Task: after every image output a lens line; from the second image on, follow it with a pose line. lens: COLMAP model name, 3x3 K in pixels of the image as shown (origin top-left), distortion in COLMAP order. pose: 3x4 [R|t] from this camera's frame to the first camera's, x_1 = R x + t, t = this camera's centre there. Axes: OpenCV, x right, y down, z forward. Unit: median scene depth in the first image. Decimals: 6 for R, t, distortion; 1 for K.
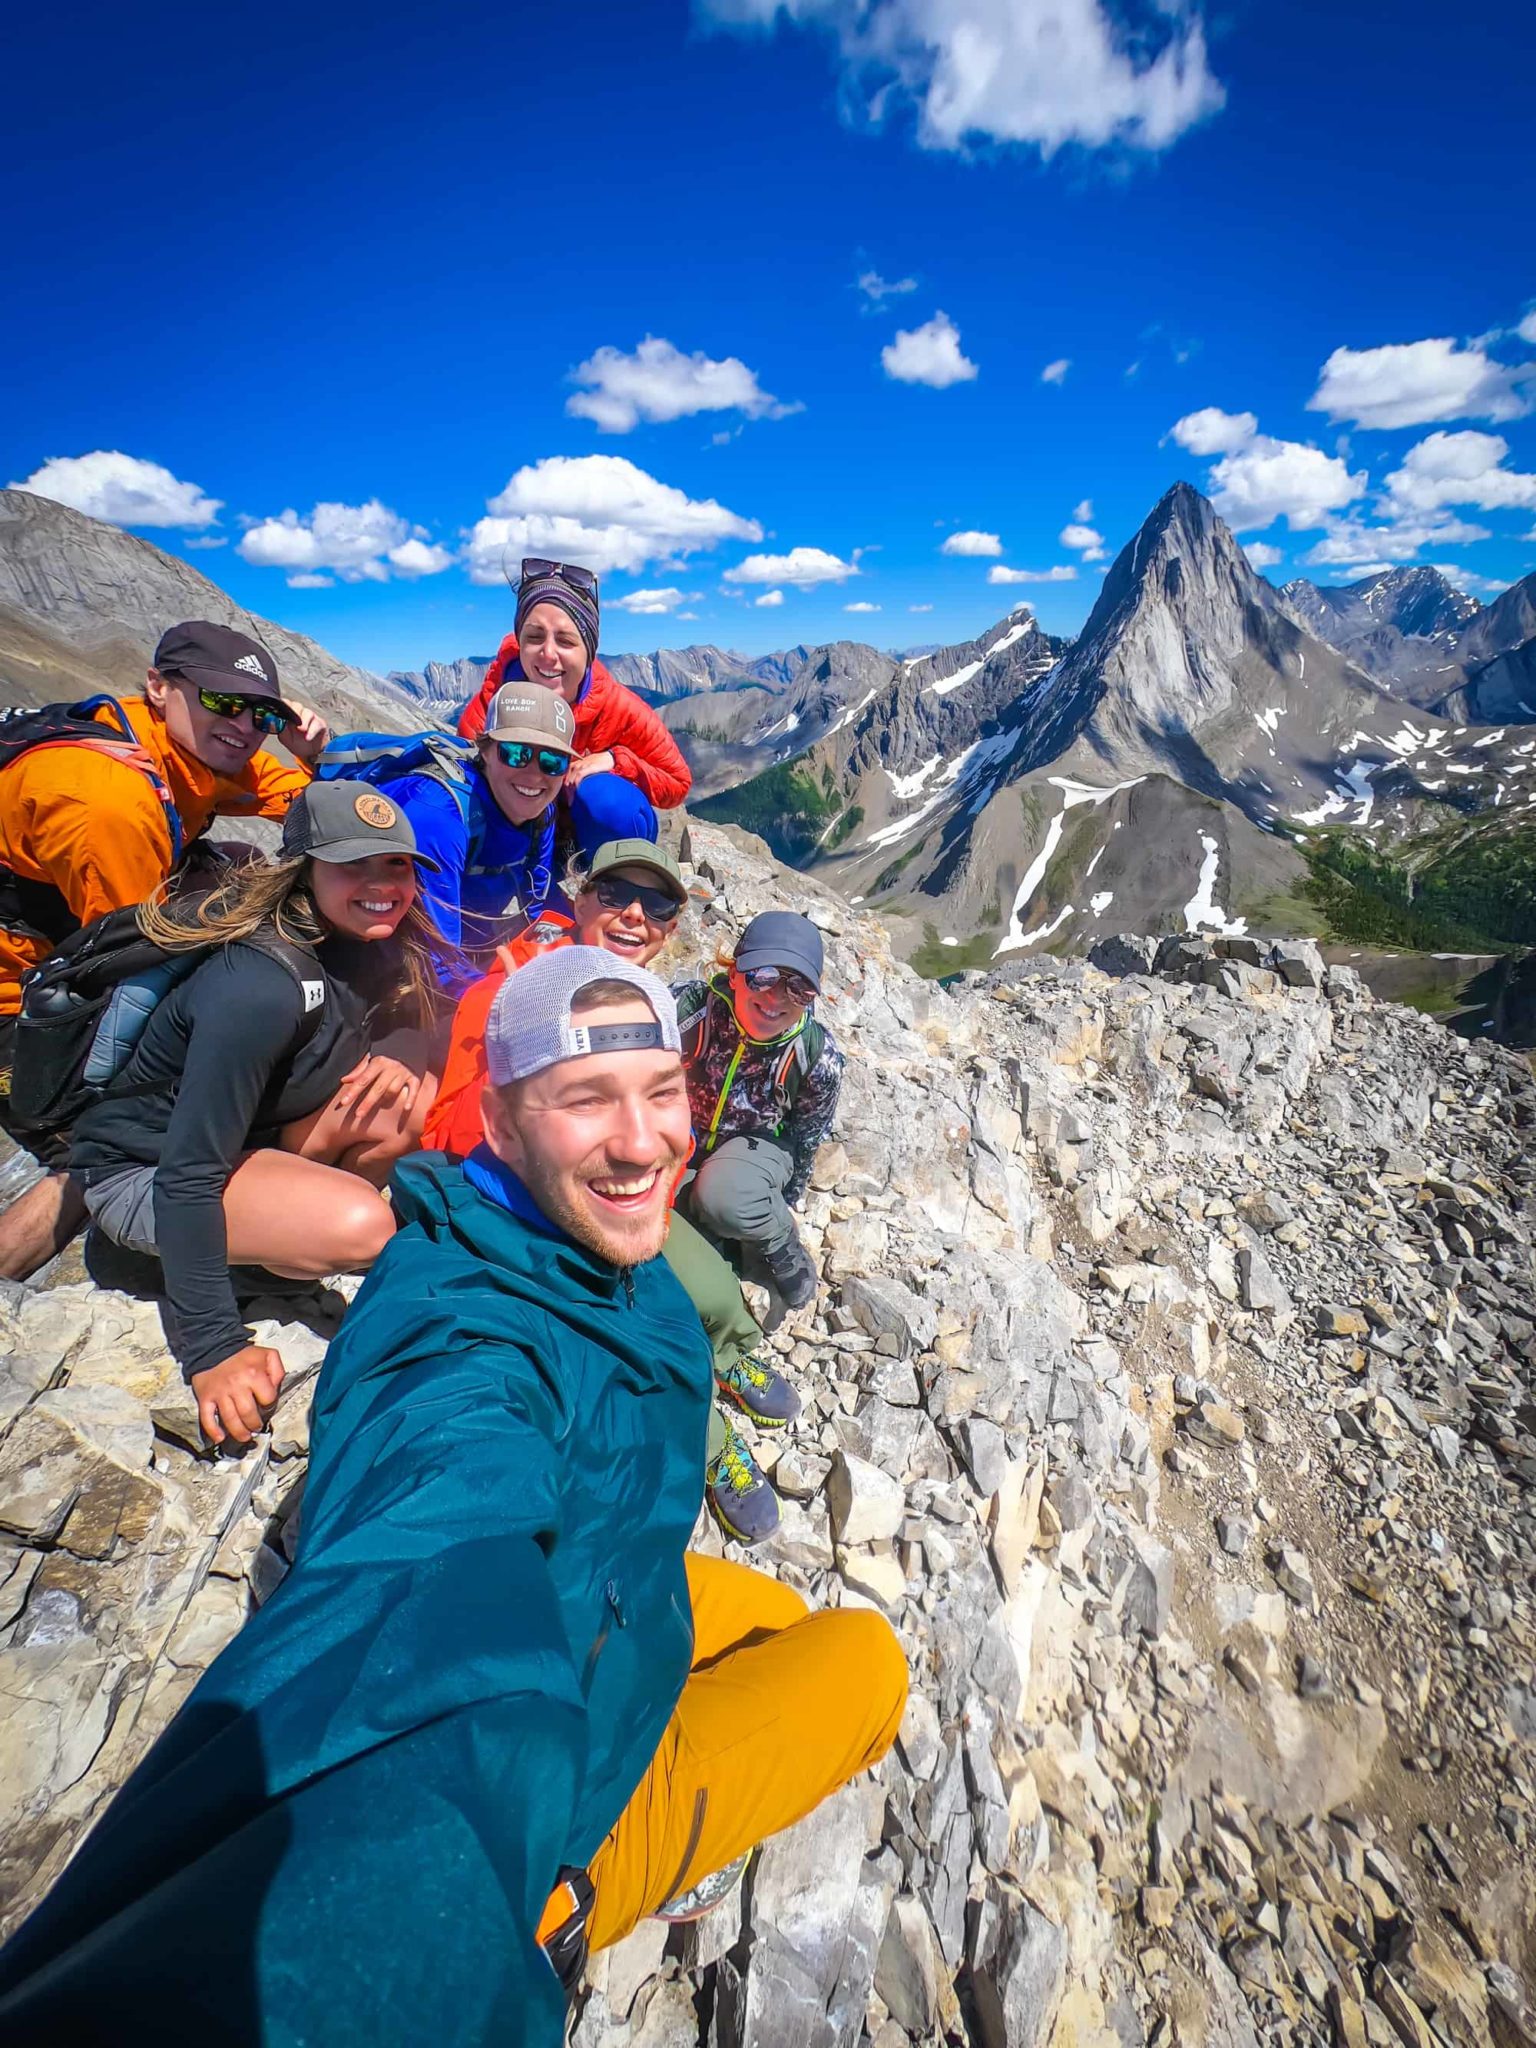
lens RADIAL K [[718.8, 0, 781.2], [0, 718.8, 1038.5], [0, 0, 1]] dist [-0.021162, 0.003068]
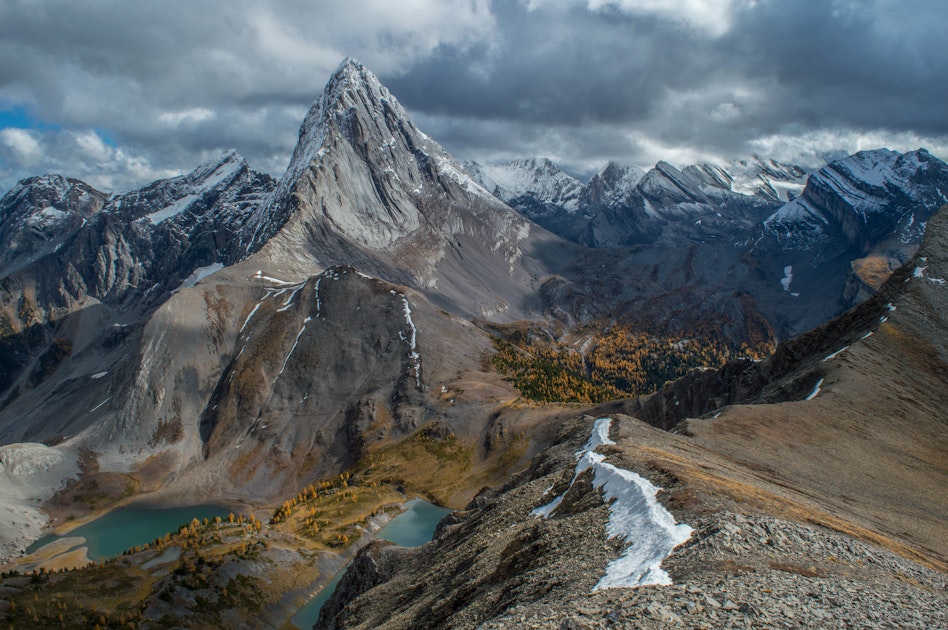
lens RADIAL K [[736.2, 0, 477.6], [0, 736.2, 318.2], [0, 0, 1]] dist [-0.059609, 0.014117]
pose [[0.846514, -0.037740, 0.531027, 0.122070], [0.220647, 0.932647, -0.285453, 0.012050], [-0.484488, 0.358810, 0.797826, 0.118267]]
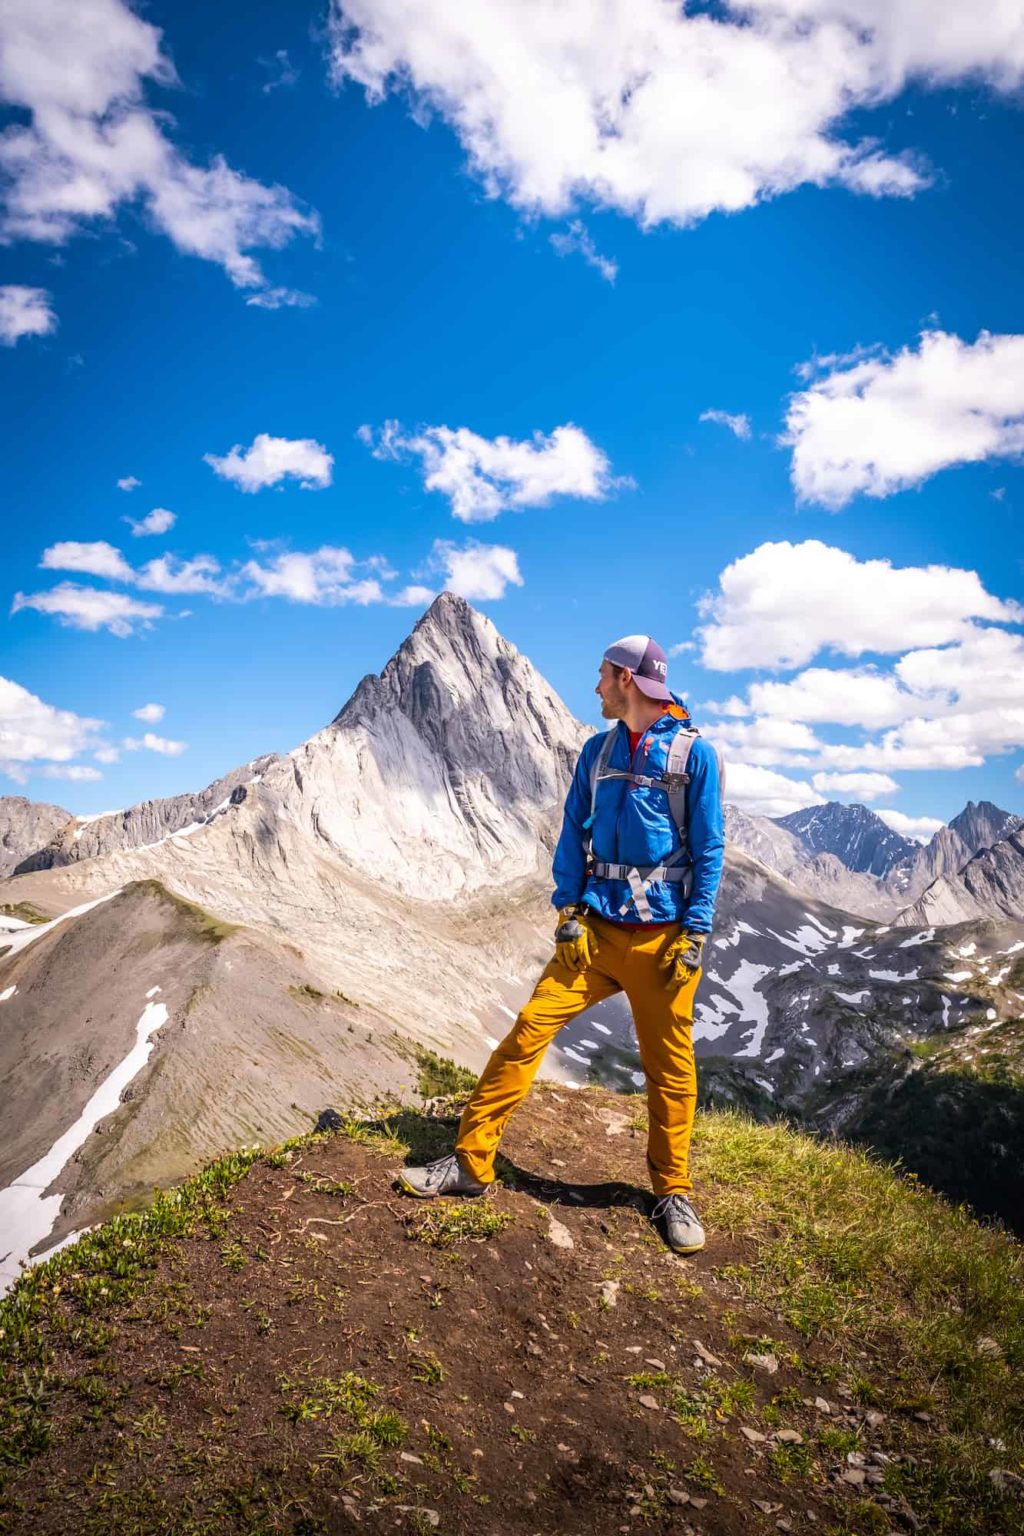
lens RADIAL K [[1103.1, 0, 537.0], [0, 1103.1, 767.0], [0, 0, 1]] dist [-0.017575, 0.007629]
pose [[0.939848, 0.092545, 0.328817, 0.415140], [0.114351, 0.821824, -0.558148, -0.035598], [-0.321883, 0.562175, 0.761808, 0.320153]]
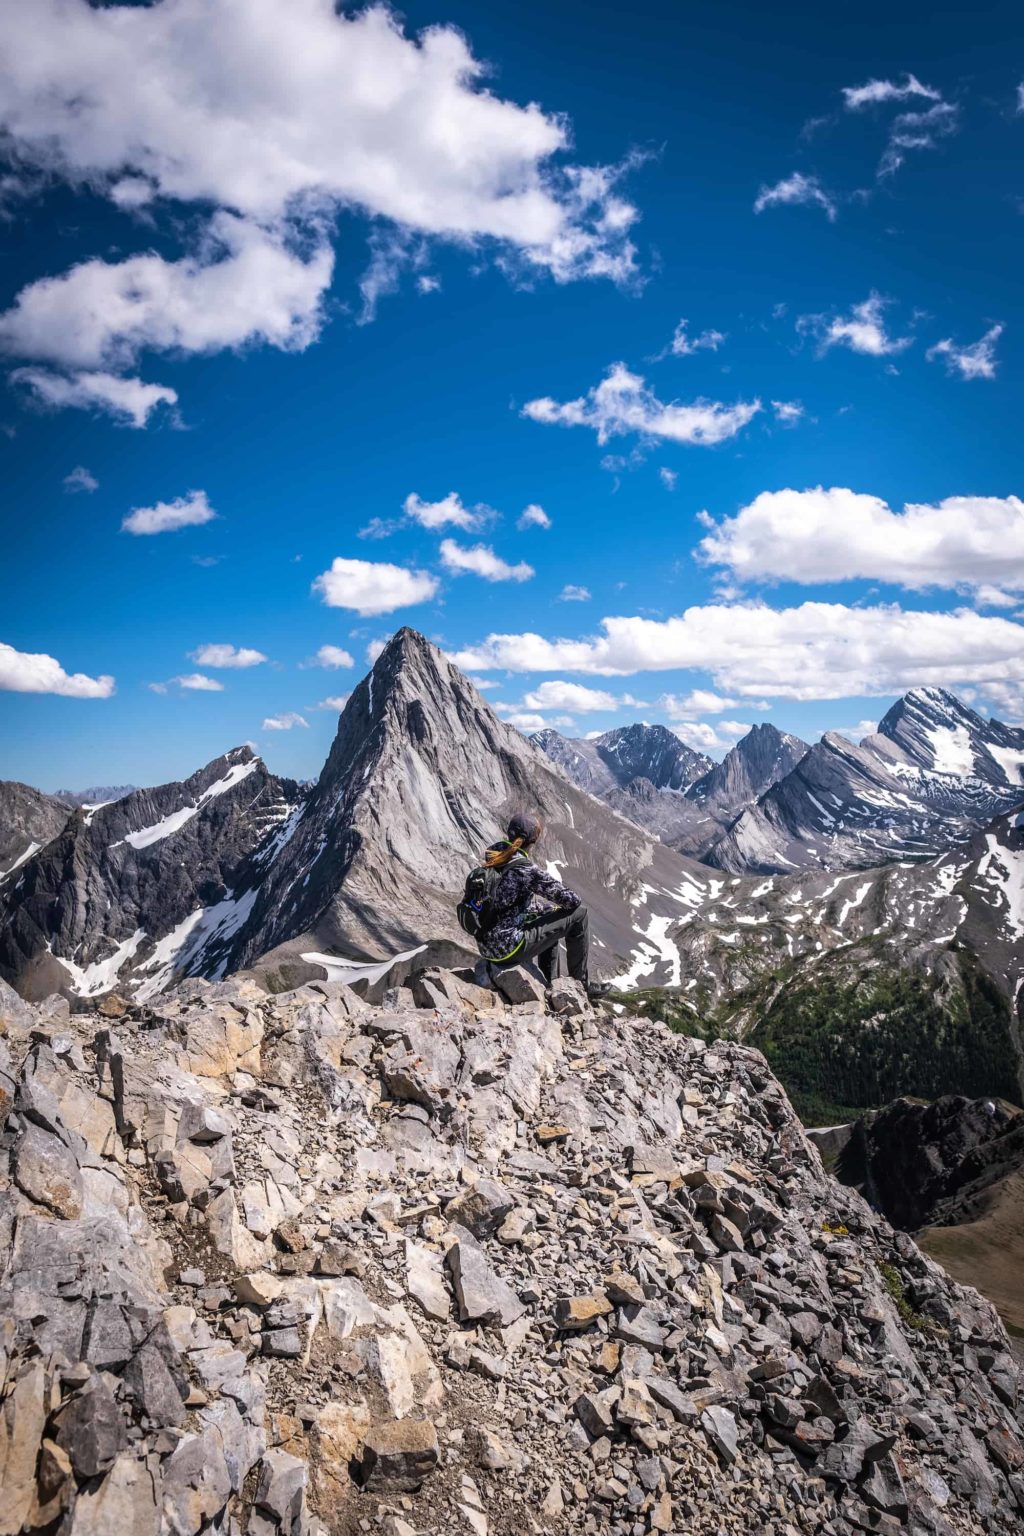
lens RADIAL K [[1103.1, 0, 521.5], [0, 1103.1, 763.8], [0, 0, 1]] dist [-0.017575, 0.007629]
pose [[0.862143, 0.039336, 0.505135, 0.001520], [0.220485, 0.868503, -0.443947, 0.004241], [-0.456174, 0.494121, 0.740101, -0.000956]]
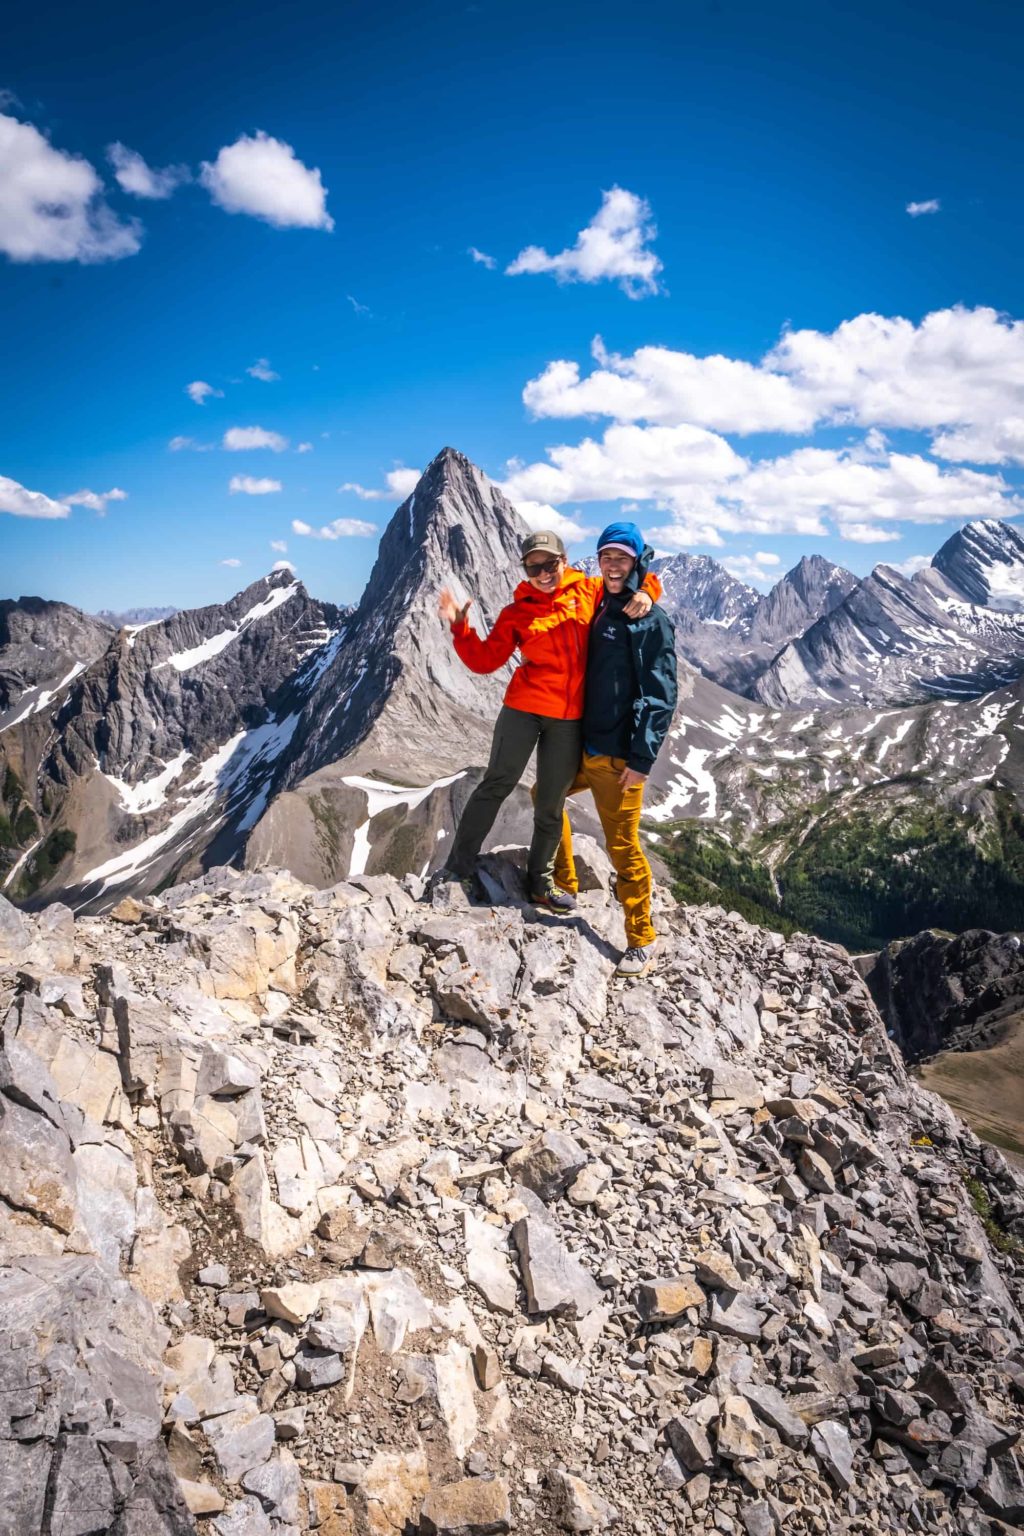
lens RADIAL K [[1103.1, 0, 524.9], [0, 1103.1, 768.6], [0, 0, 1]] dist [-0.017575, 0.007629]
pose [[0.878161, -0.020901, 0.477909, 0.002392], [0.189176, 0.932778, -0.306819, 0.002502], [-0.439370, 0.359845, 0.823083, 0.000928]]
